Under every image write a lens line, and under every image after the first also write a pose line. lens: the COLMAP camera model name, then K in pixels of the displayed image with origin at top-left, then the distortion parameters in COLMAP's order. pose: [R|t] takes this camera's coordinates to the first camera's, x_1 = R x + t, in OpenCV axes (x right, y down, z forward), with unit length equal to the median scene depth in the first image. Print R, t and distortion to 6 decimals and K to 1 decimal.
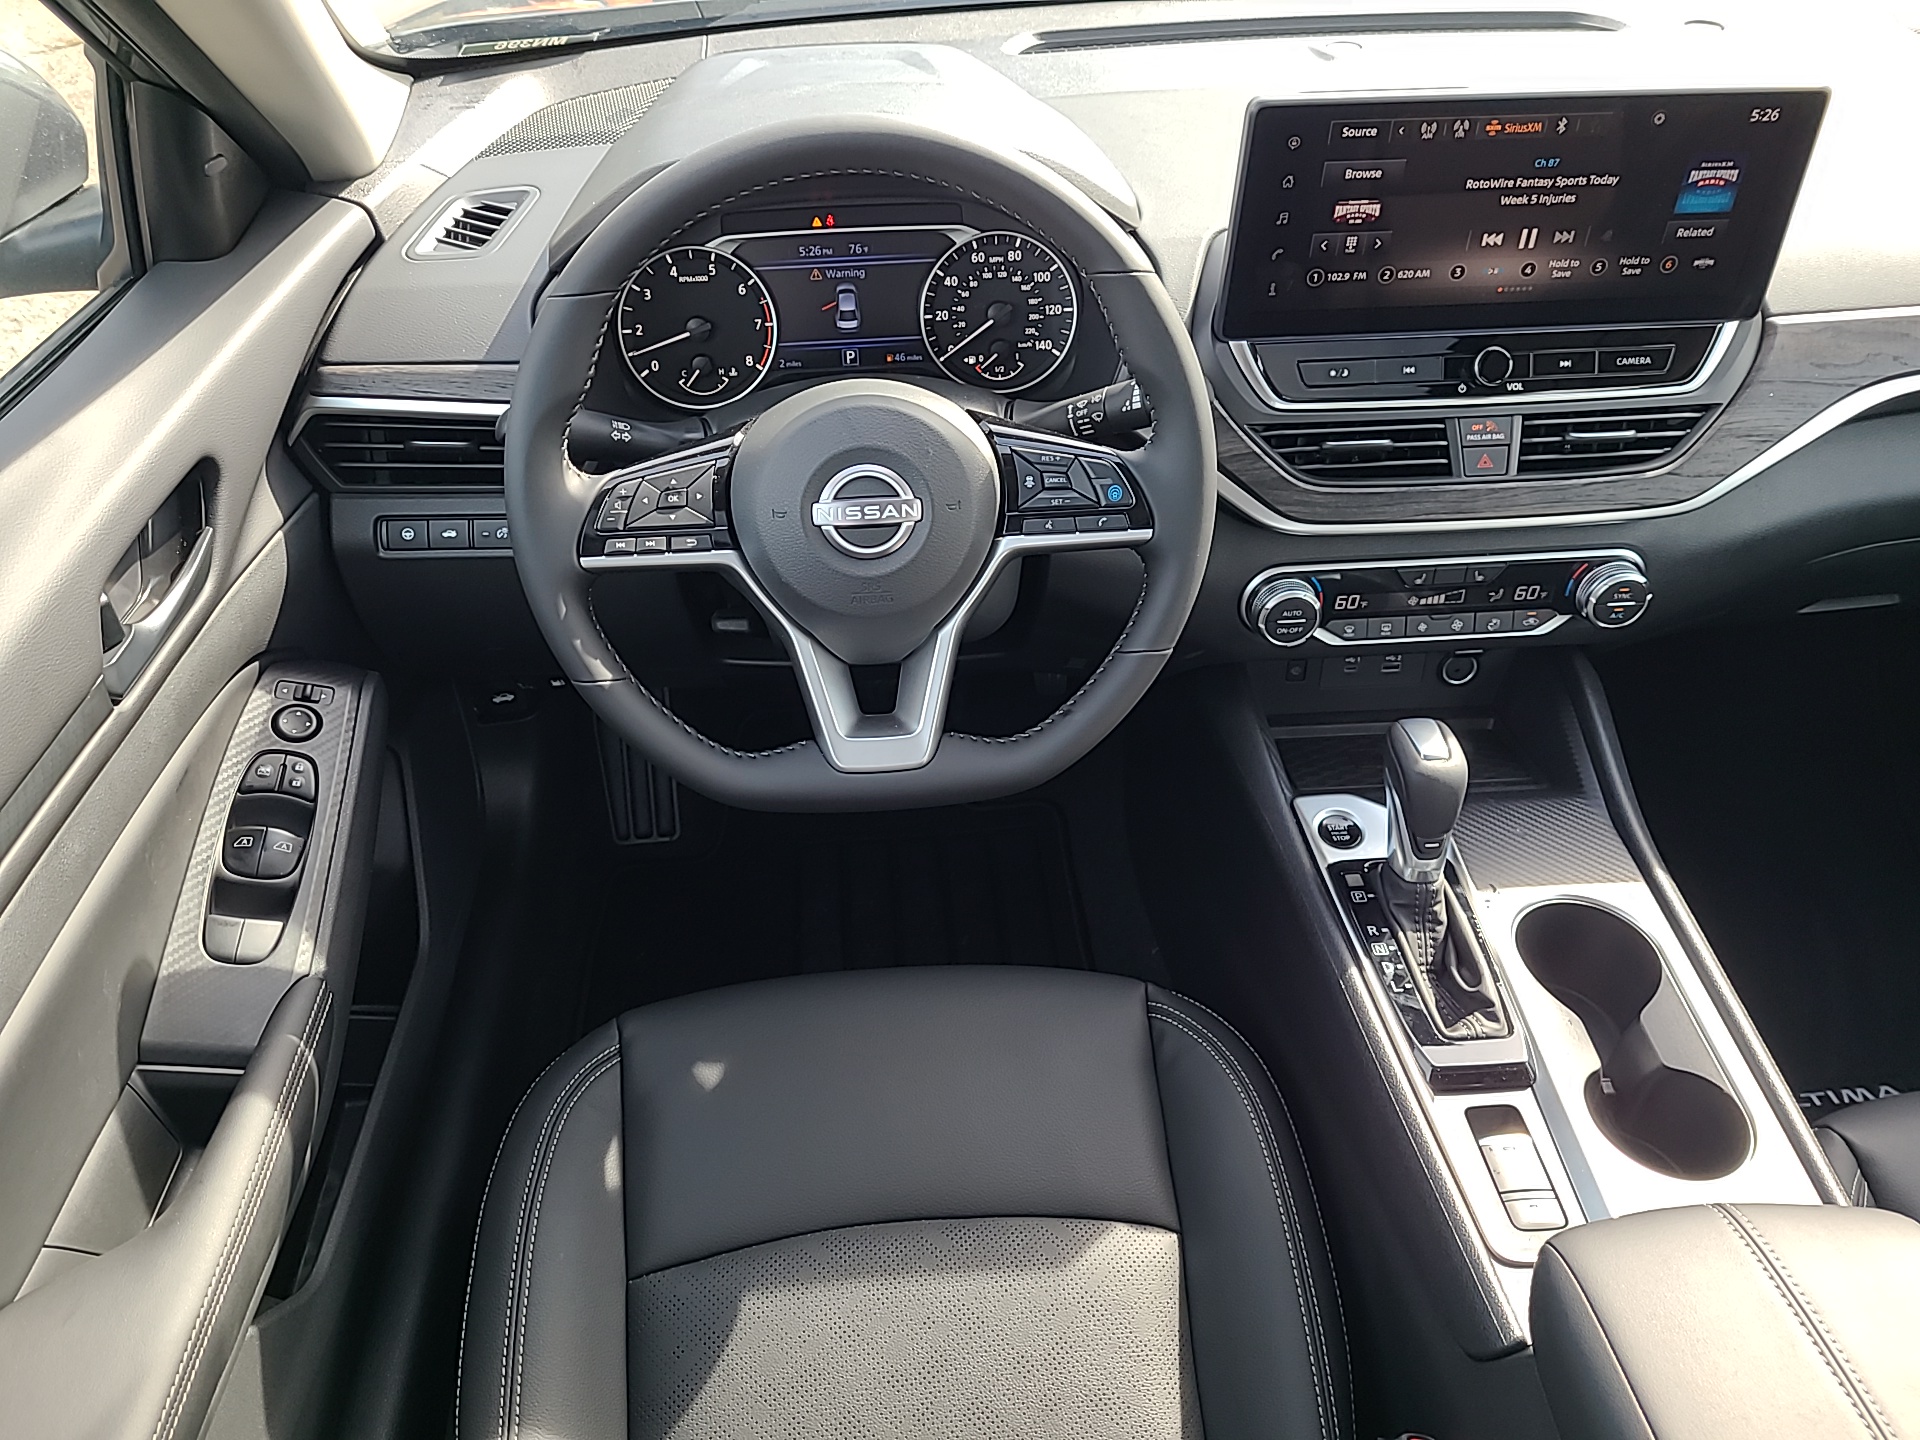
lens RADIAL K [[1438.5, 0, 951.0], [0, 1438.5, 740.3], [0, 0, 1]] dist [0.010841, -0.010626]
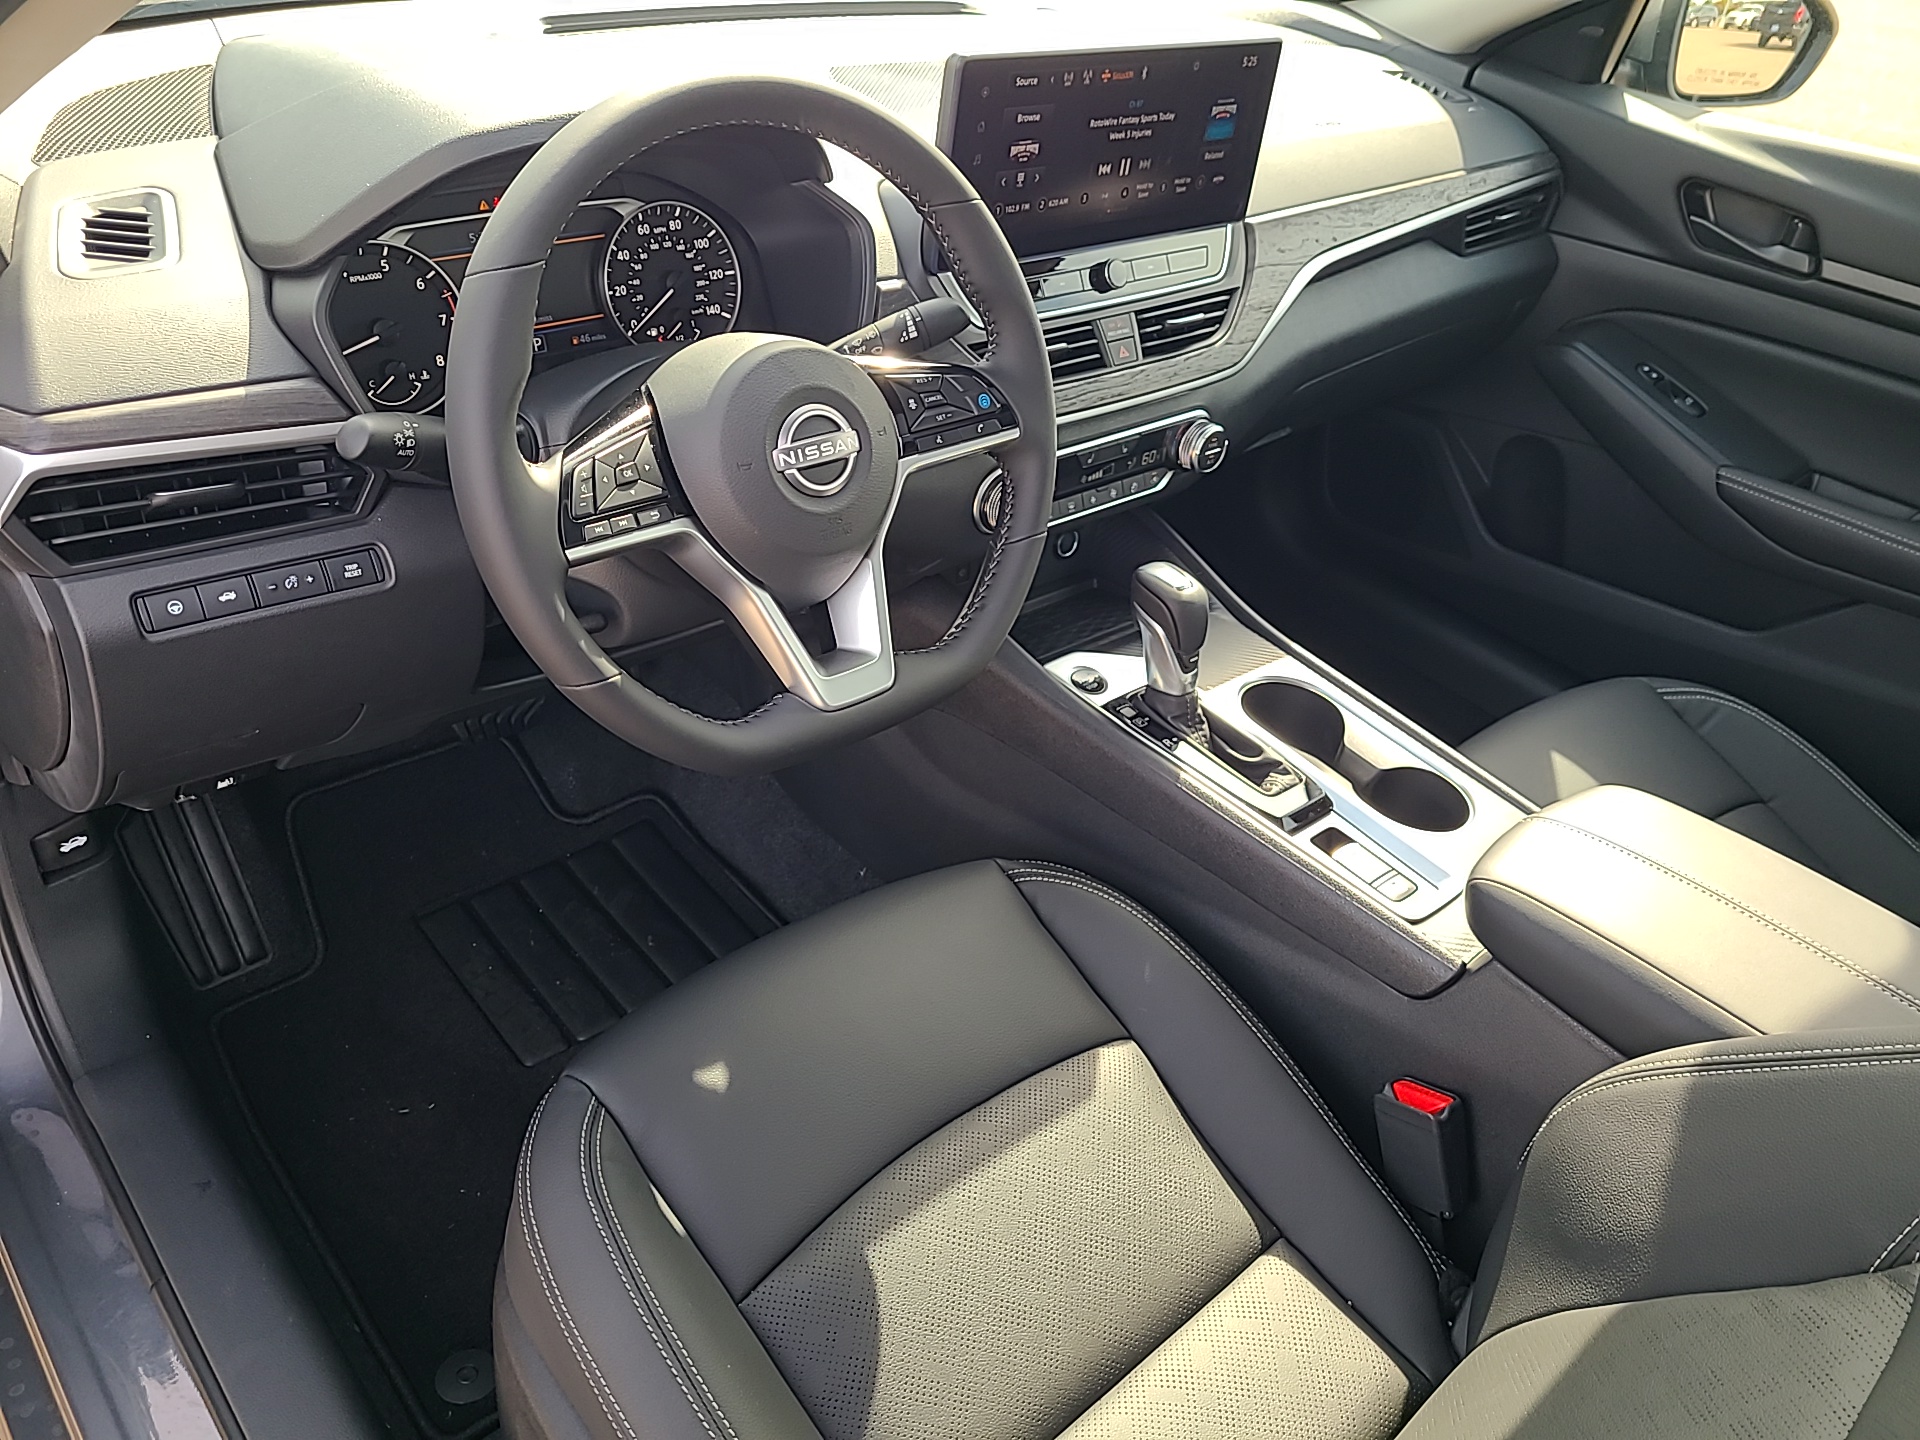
lens RADIAL K [[1421.7, 0, 960.0], [0, 1421.7, 720.0], [0, 0, 1]] dist [0.006923, -0.002838]
pose [[0.796938, -0.268120, 0.541295, -0.471136], [0.281940, 0.957602, 0.059235, -0.004942], [-0.534227, 0.105406, 0.838743, 0.093966]]
